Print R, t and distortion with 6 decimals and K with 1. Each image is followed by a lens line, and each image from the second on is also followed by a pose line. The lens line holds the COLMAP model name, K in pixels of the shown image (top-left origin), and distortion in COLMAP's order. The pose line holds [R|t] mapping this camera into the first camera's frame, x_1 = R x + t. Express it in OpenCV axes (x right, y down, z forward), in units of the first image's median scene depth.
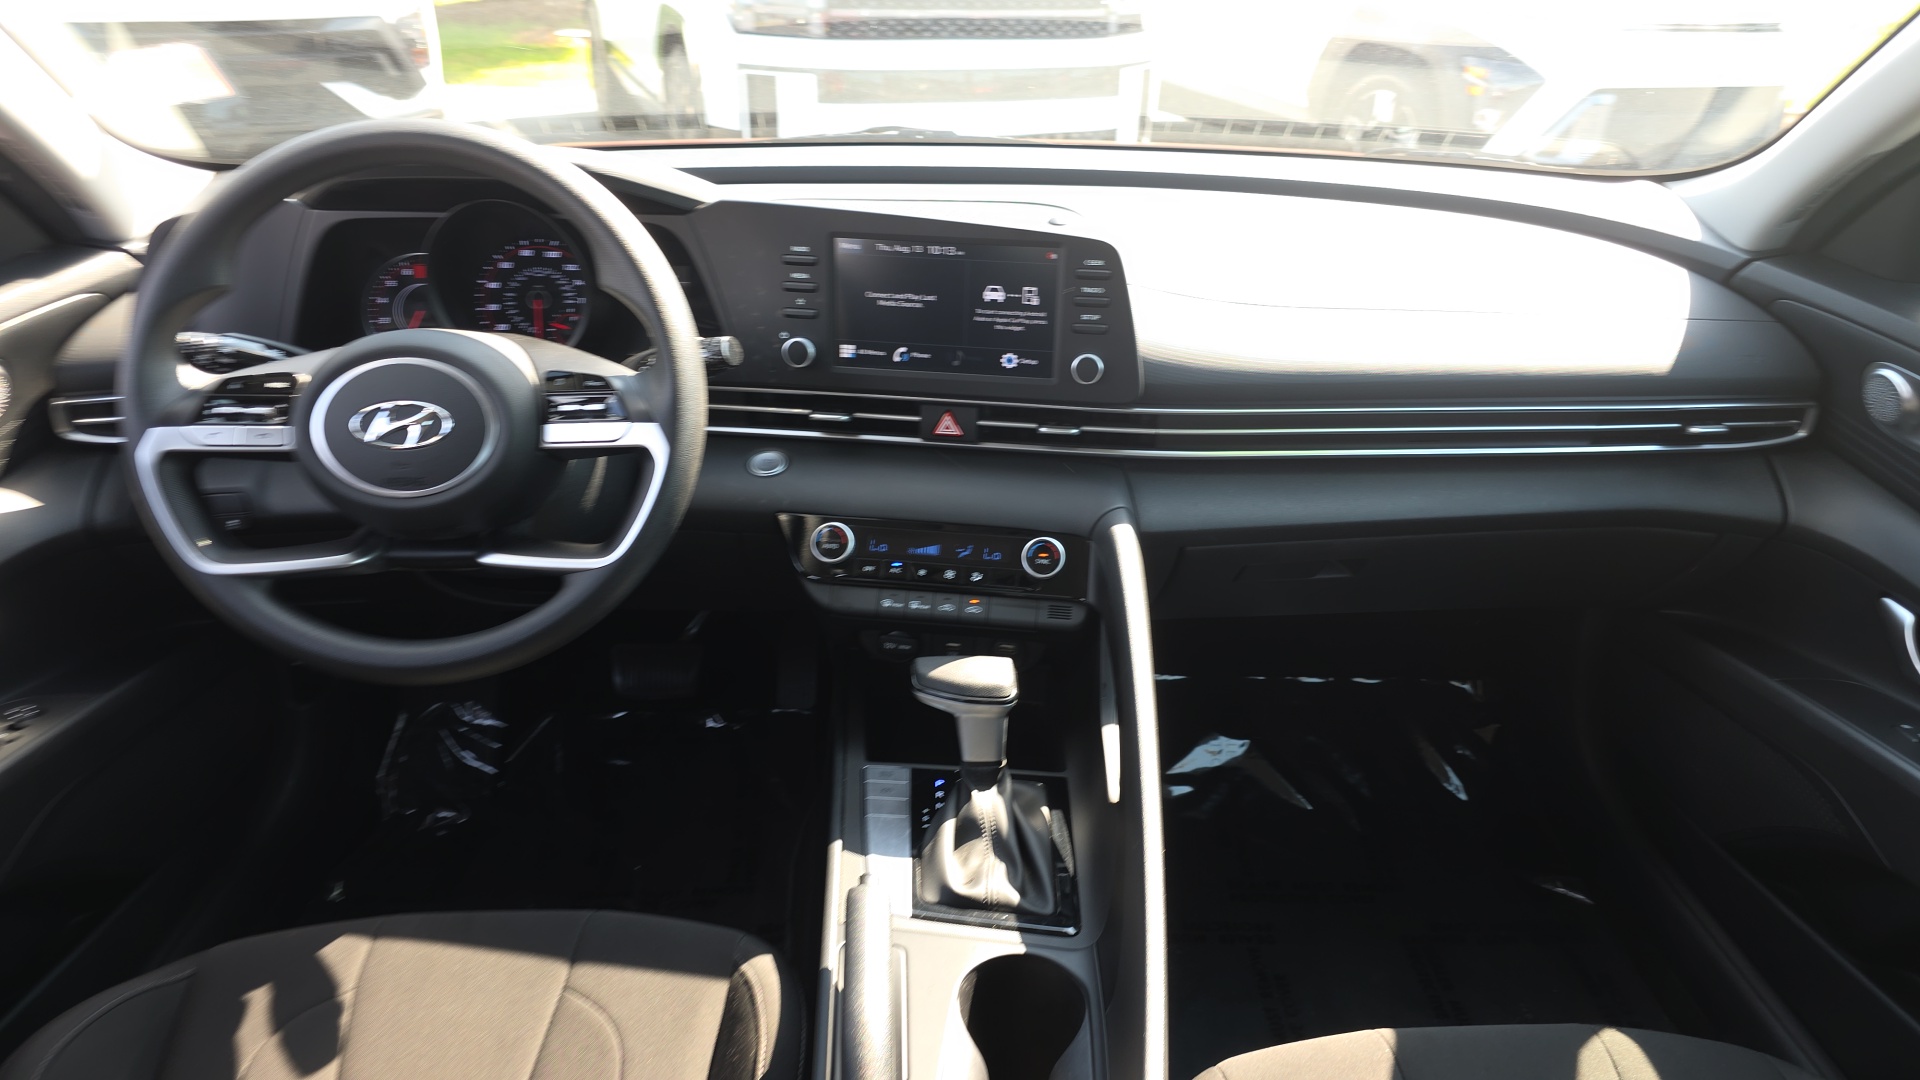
lens RADIAL K [[1333.8, 0, 980.0], [0, 1333.8, 545.7], [0, 0, 1]] dist [0.116373, -0.145689]
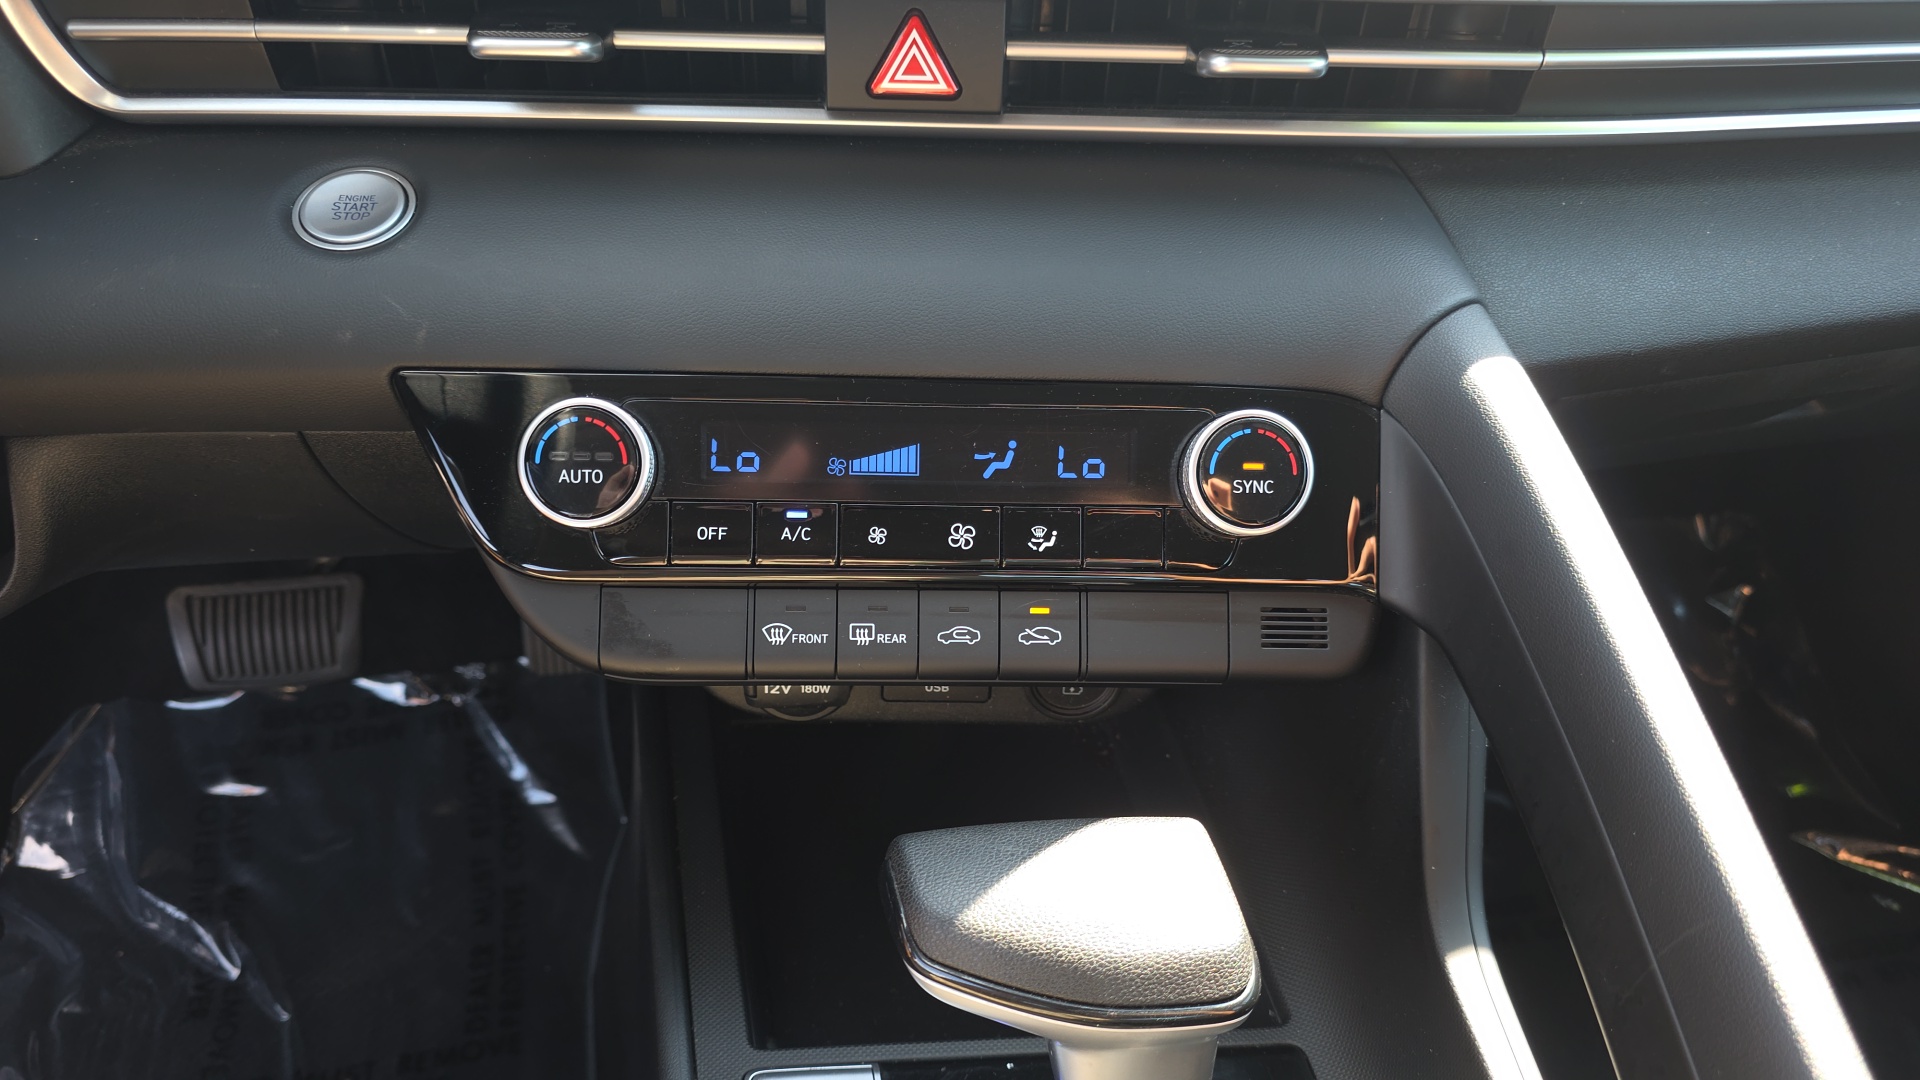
lens RADIAL K [[1270.1, 0, 957.7], [0, 1270.1, 559.9], [0, 0, 1]] dist [0.081879, -0.102135]
pose [[0.987991, -0.079670, 0.132389, -0.066386], [0.048234, 0.973028, 0.225589, -0.044361], [-0.146791, -0.216494, 0.965185, 0.695059]]
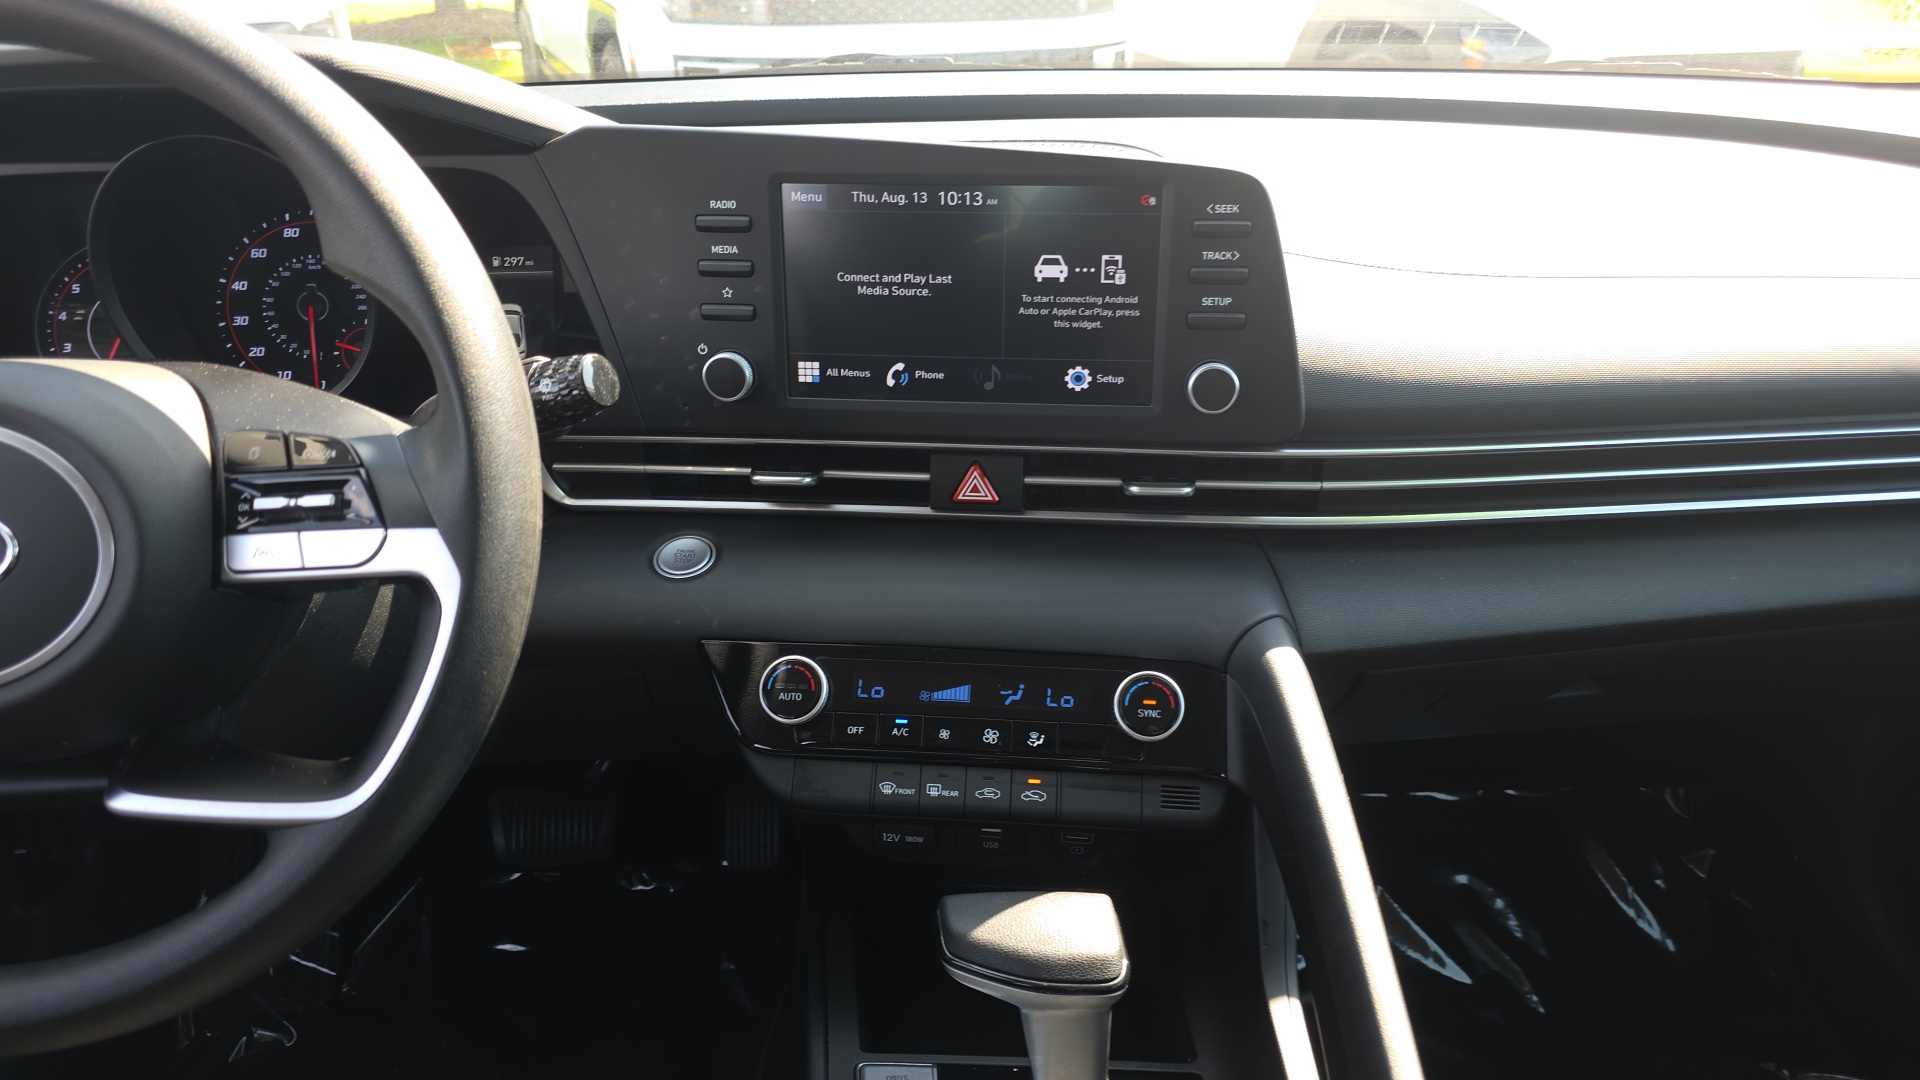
lens RADIAL K [[1298.9, 0, 960.0], [0, 1298.9, 540.0], [0, 0, 1]] dist [0.101128, -0.120258]
pose [[0.999288, -0.034906, 0.014308, -0.042086], [0.035018, 0.999358, -0.007619, -0.063139], [-0.014033, 0.008115, 0.999869, 0.413953]]
